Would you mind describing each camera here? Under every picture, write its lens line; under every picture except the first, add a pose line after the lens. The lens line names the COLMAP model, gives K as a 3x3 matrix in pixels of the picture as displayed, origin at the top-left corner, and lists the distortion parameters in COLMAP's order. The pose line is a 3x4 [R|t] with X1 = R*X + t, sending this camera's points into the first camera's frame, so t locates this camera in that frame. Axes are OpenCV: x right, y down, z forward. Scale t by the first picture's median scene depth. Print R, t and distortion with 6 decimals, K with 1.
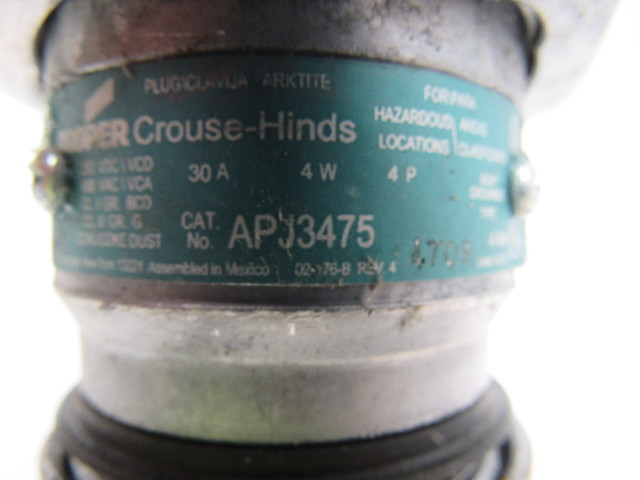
lens RADIAL K [[448.9, 0, 318.2], [0, 448.9, 239.6], [0, 0, 1]] dist [-0.032853, -0.000313]
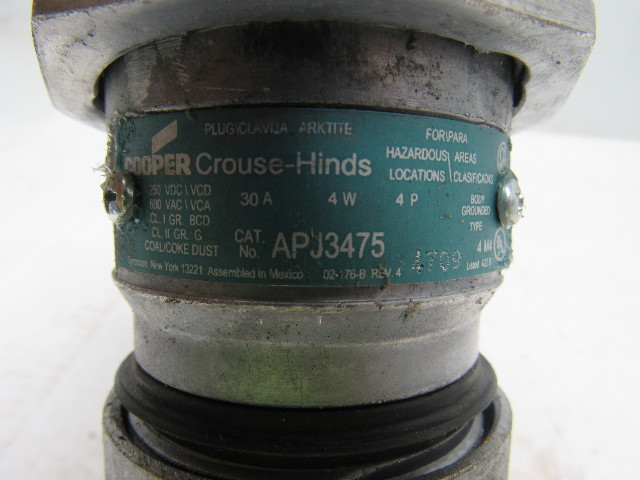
lens RADIAL K [[448.9, 0, 321.5], [0, 448.9, 240.3], [0, 0, 1]] dist [-0.032853, -0.000313]
pose [[0.999969, 0.007199, -0.003114, -0.050635], [-0.007037, 0.998774, 0.048993, -0.091165], [0.003463, -0.048969, 0.998794, -0.276477]]
